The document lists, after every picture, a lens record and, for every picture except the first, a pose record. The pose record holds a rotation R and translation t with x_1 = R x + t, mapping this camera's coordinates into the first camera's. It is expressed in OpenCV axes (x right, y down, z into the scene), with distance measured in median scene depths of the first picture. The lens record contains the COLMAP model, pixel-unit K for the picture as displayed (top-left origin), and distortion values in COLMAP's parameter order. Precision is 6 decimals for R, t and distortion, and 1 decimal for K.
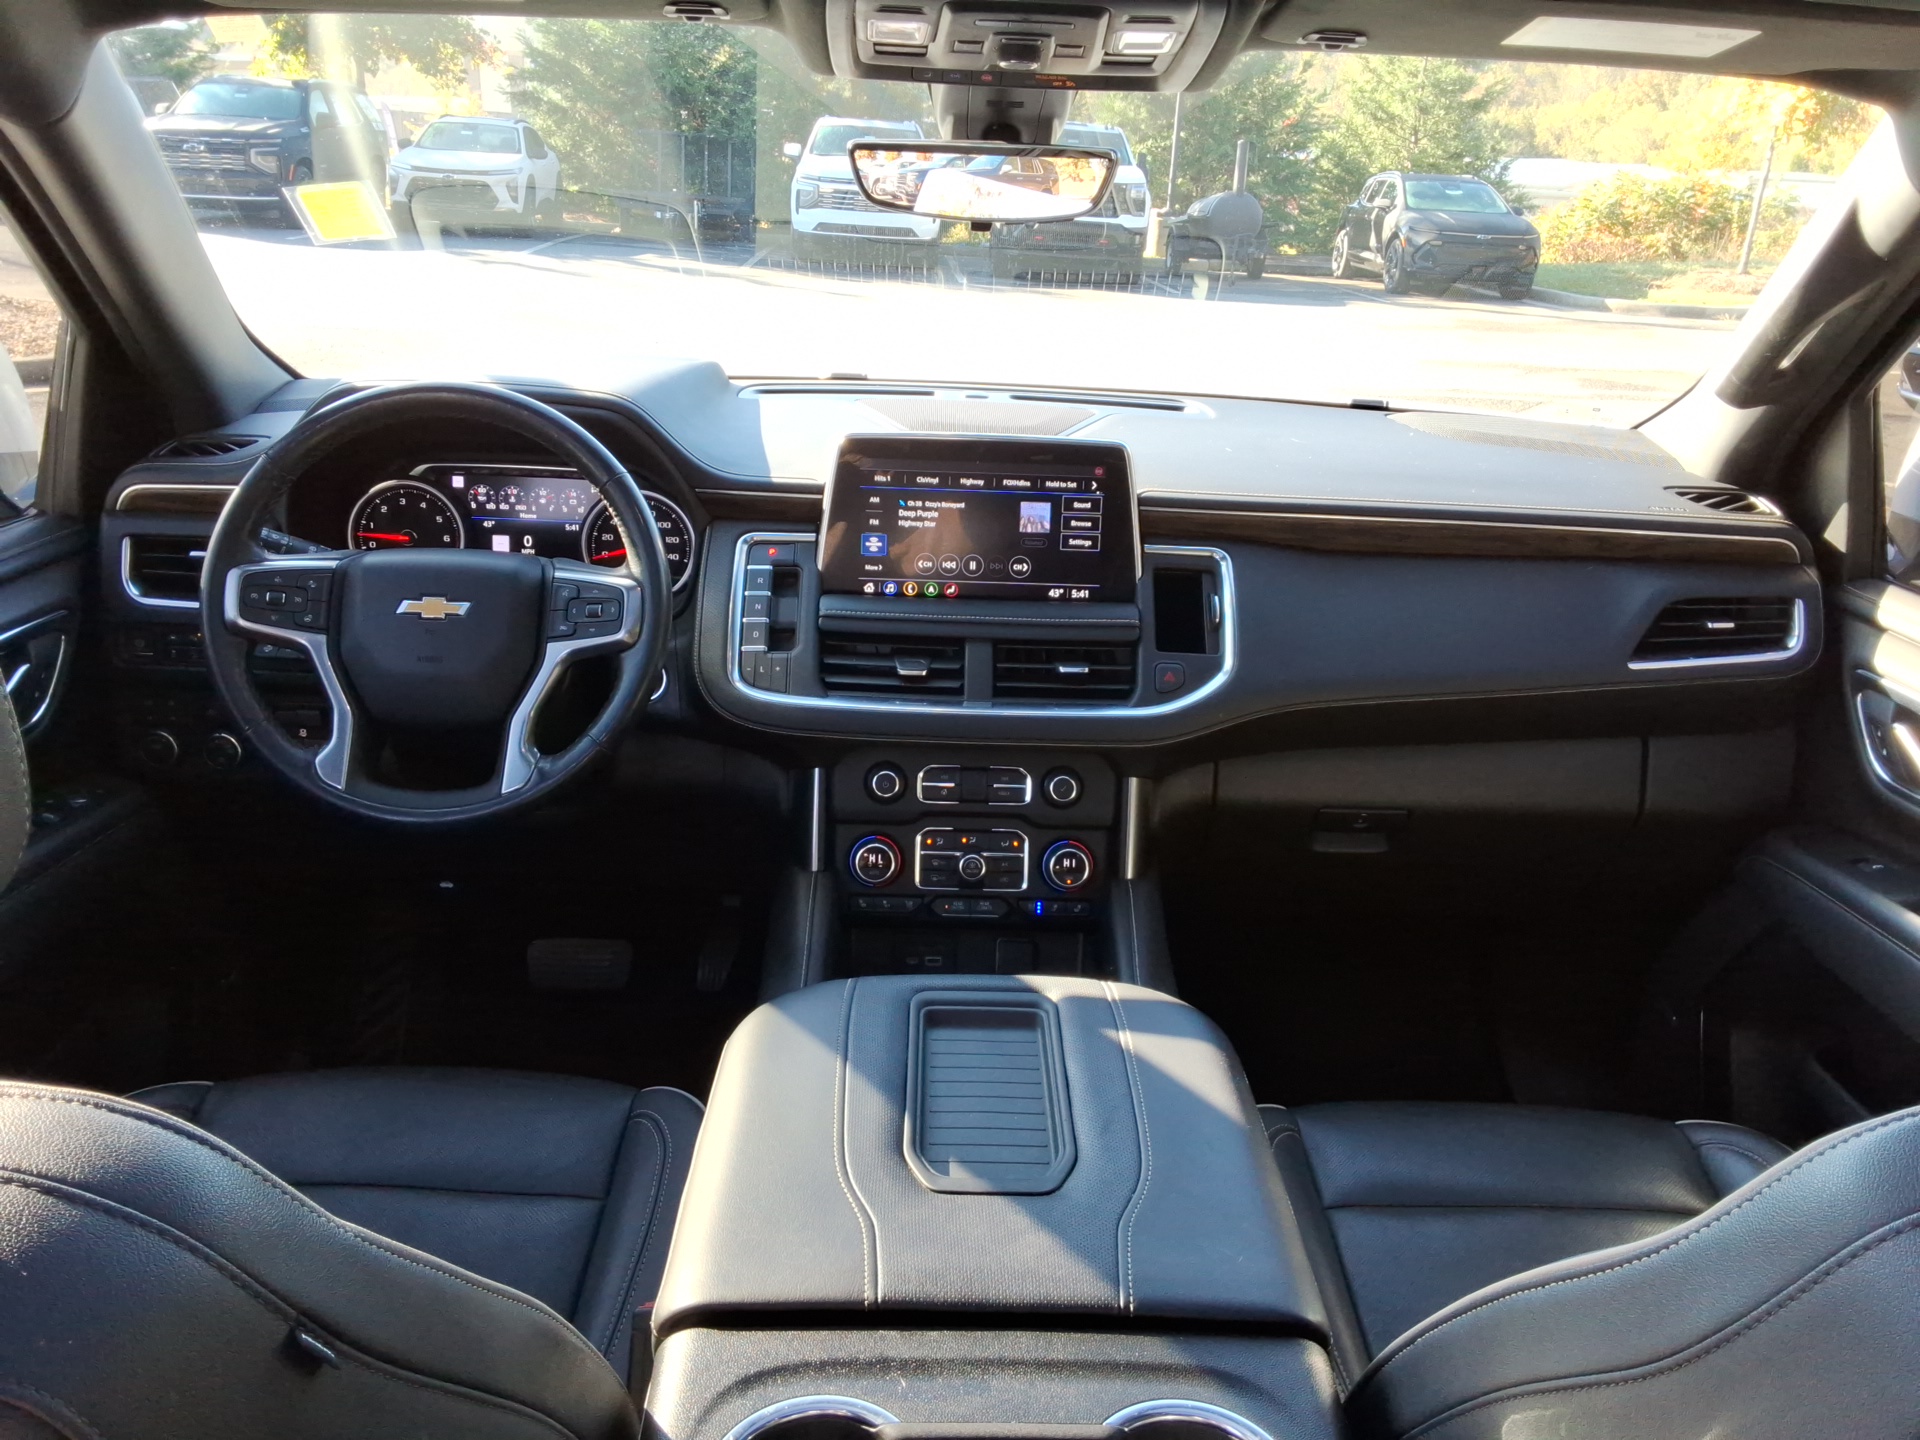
lens RADIAL K [[1539.5, 0, 988.9], [0, 1539.5, 712.7], [0, 0, 1]] dist [0.101947, -0.156467]
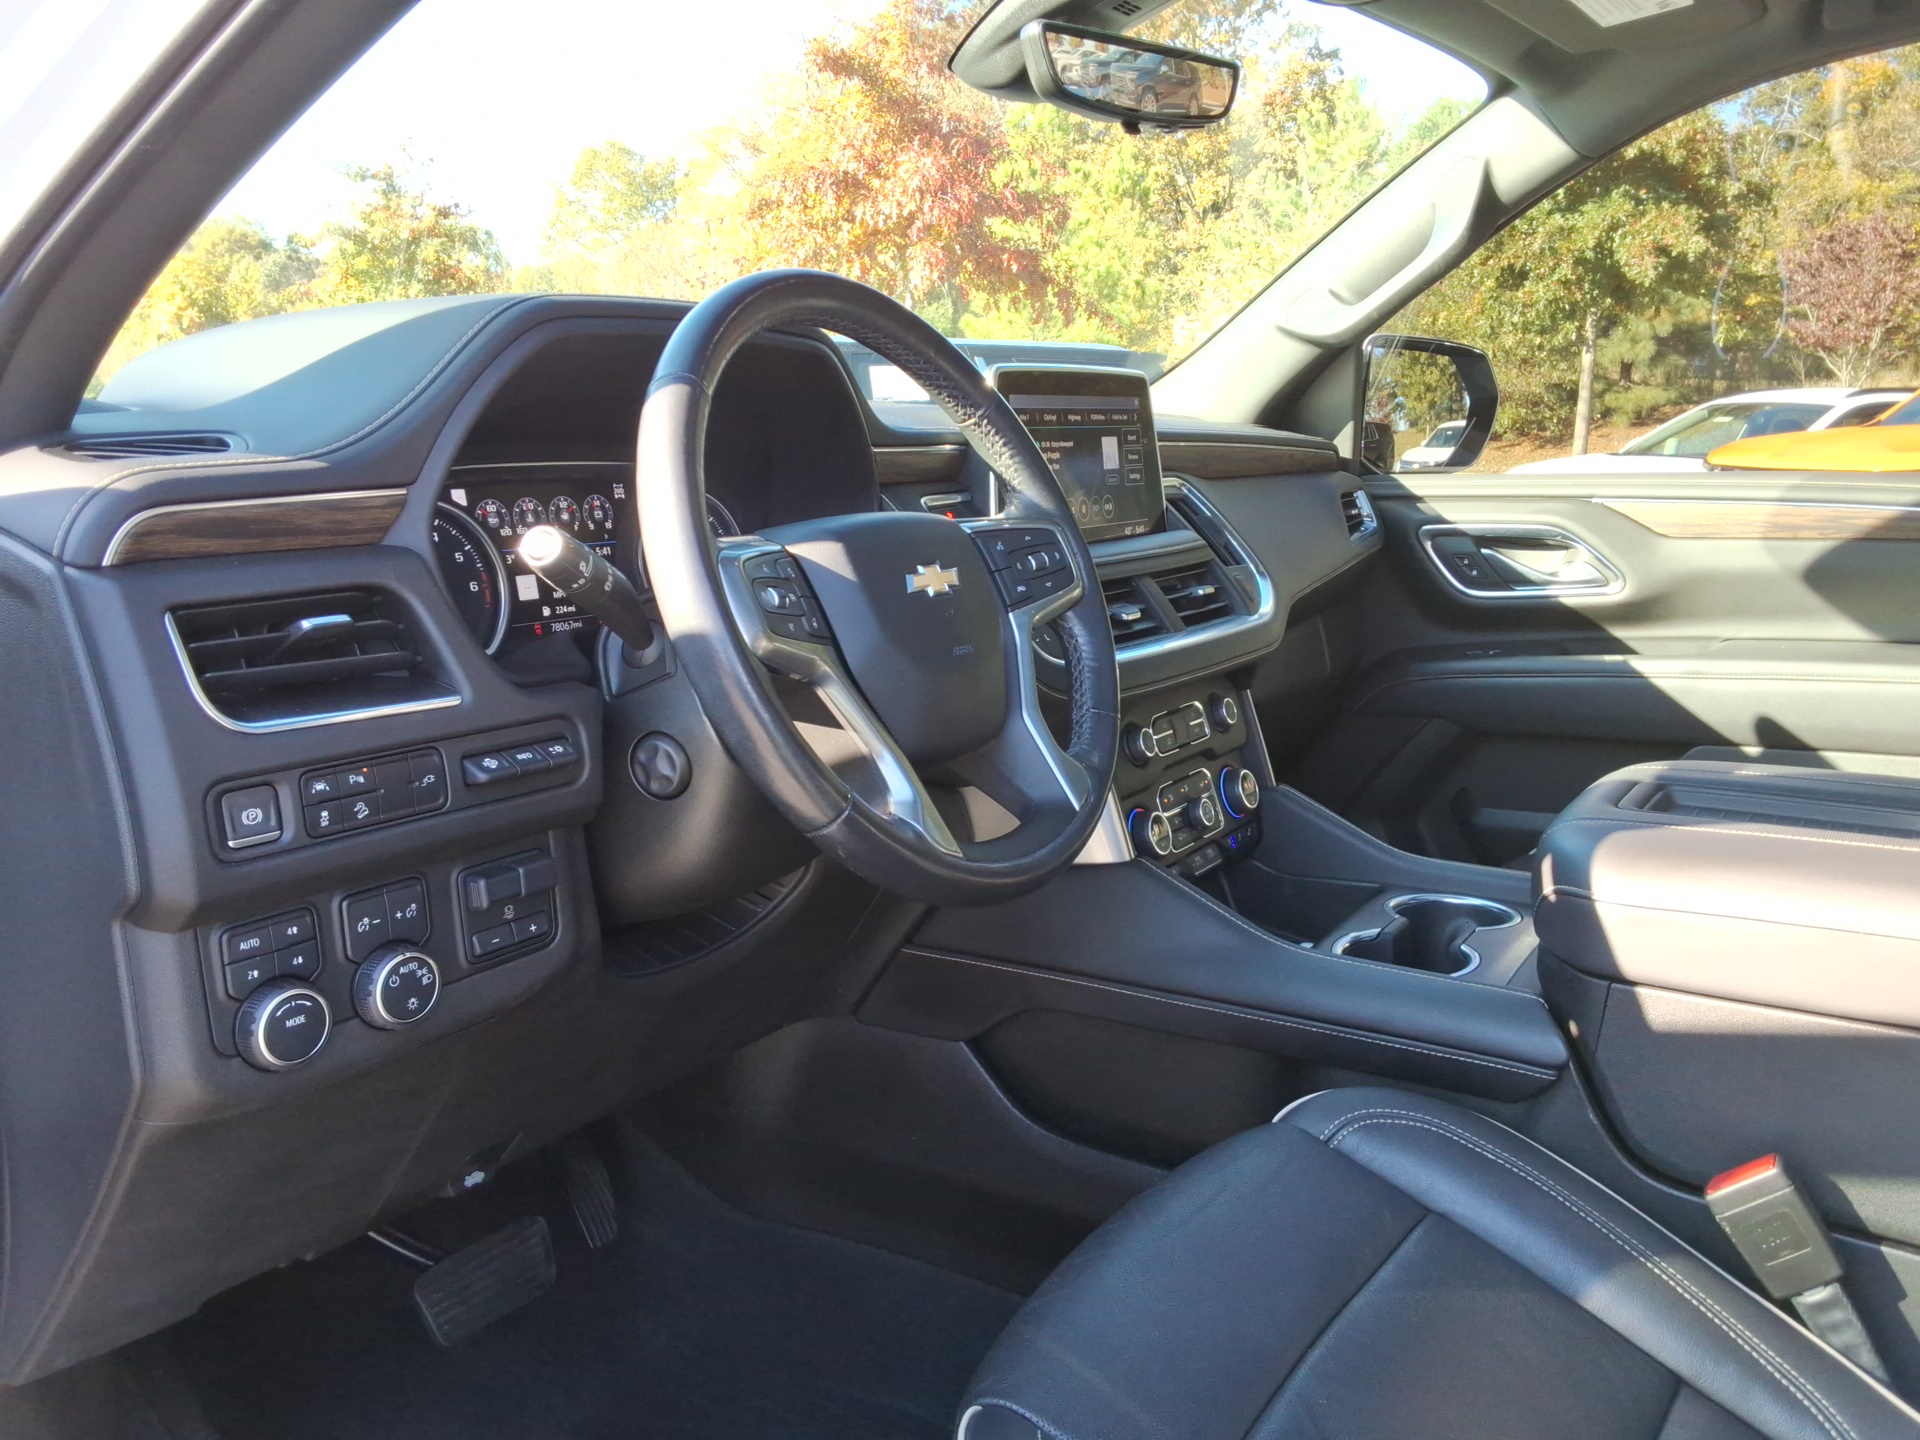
lens RADIAL K [[1539.5, 0, 967.7], [0, 1539.5, 705.5], [0, 0, 1]] dist [0.101947, -0.156467]
pose [[0.564979, -0.189800, 0.802979, -0.807604], [0.299850, 0.953876, 0.014492, -0.017820], [-0.768693, 0.232586, 0.595832, 0.531233]]
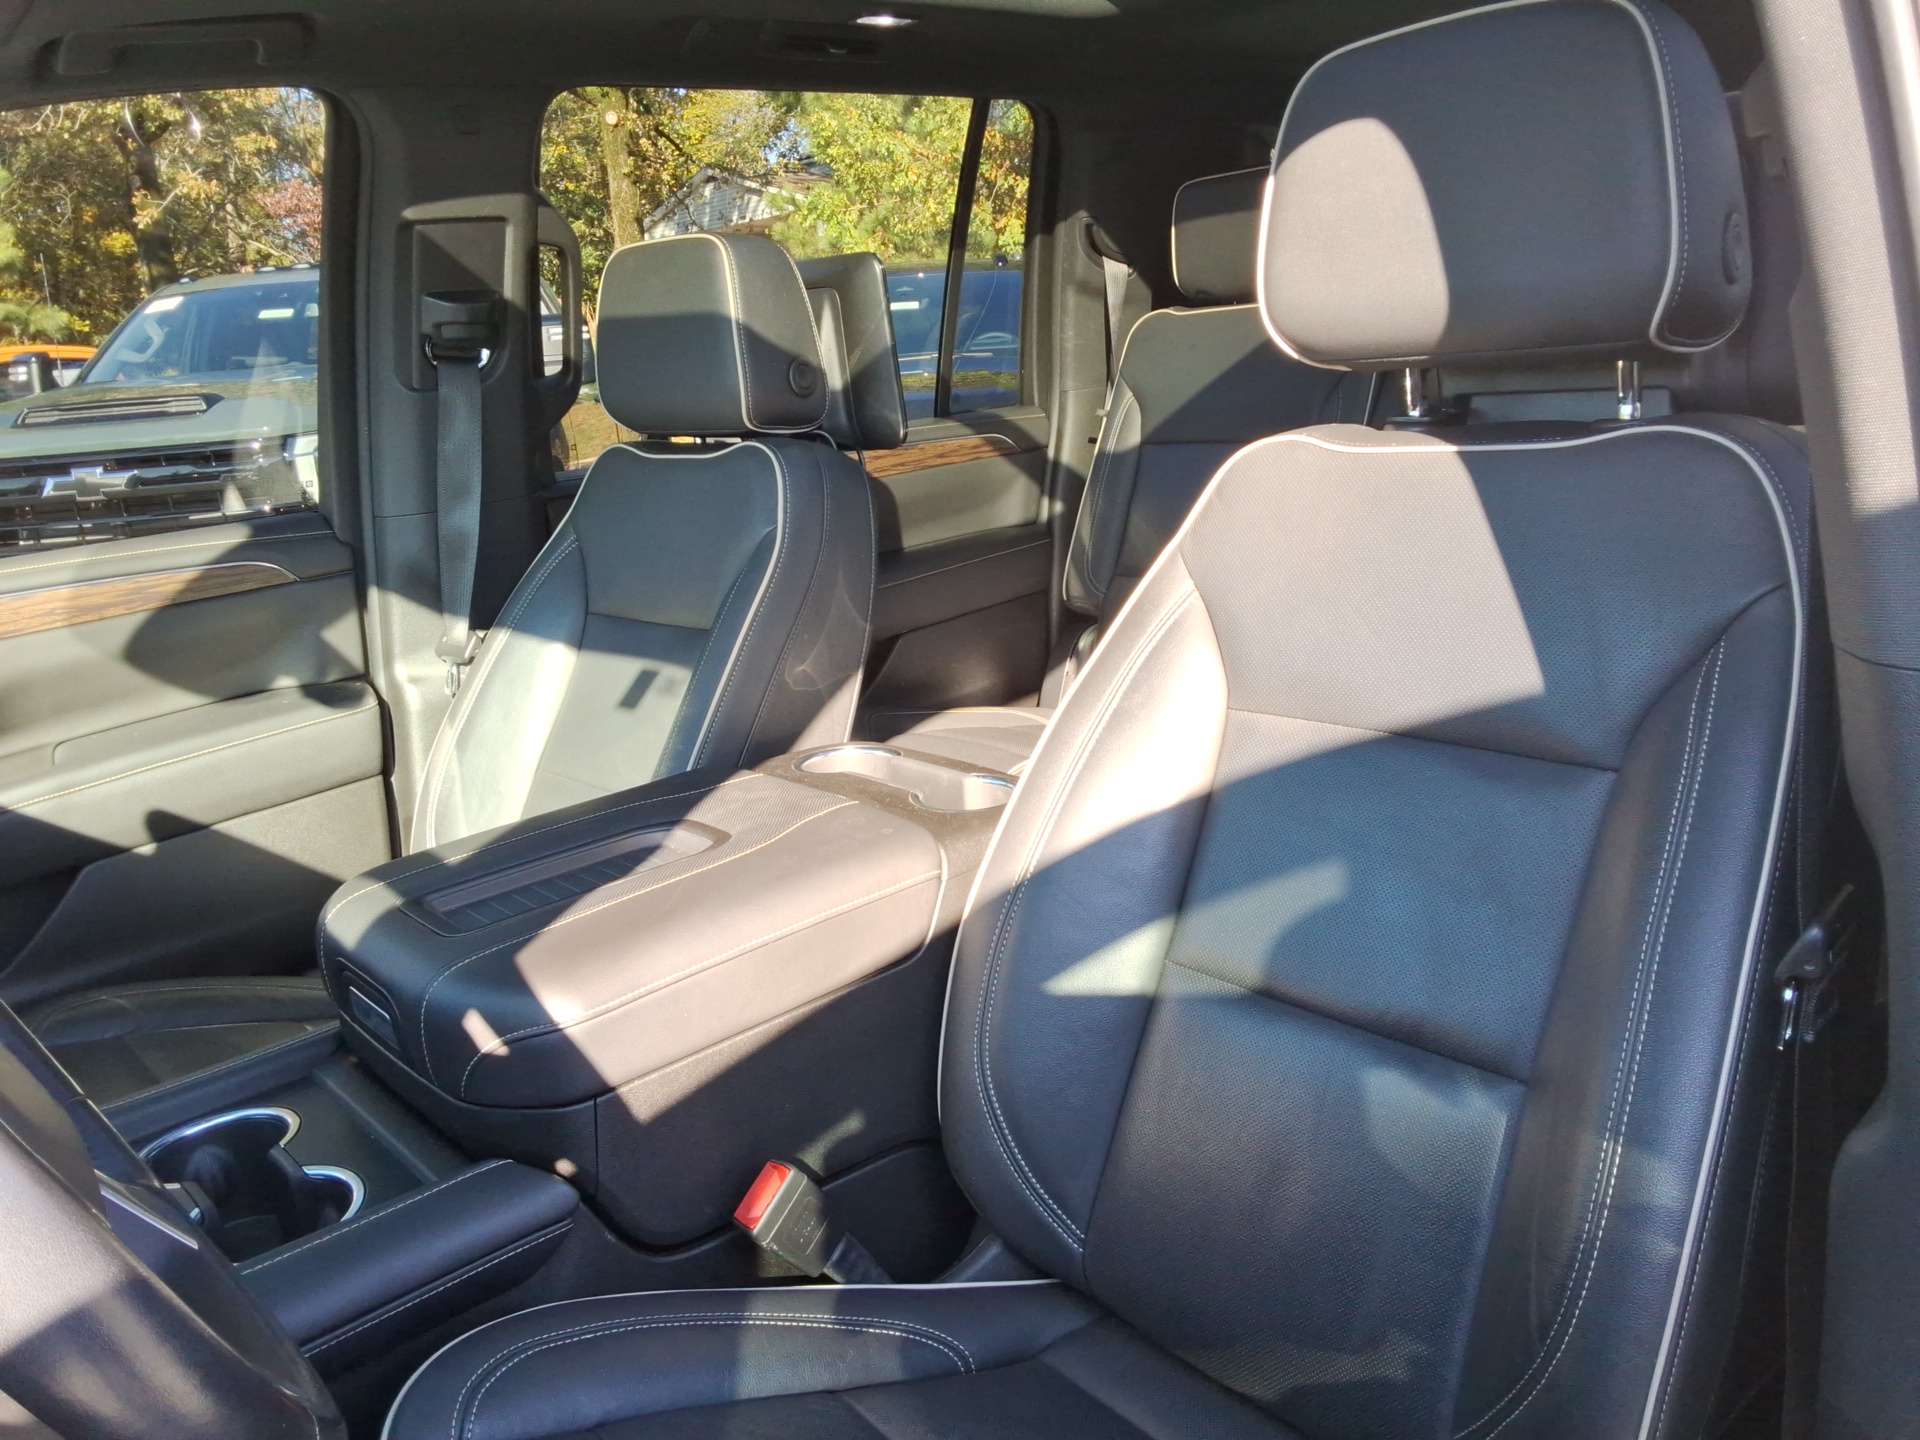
lens RADIAL K [[1539.5, 0, 977.6], [0, 1539.5, 720.9], [0, 0, 1]] dist [0.101947, -0.156467]
pose [[-0.636730, -0.178640, 0.750108, -0.692660], [0.309165, 0.832033, 0.460585, -0.195670], [-0.706394, 0.525176, -0.474551, 0.863950]]
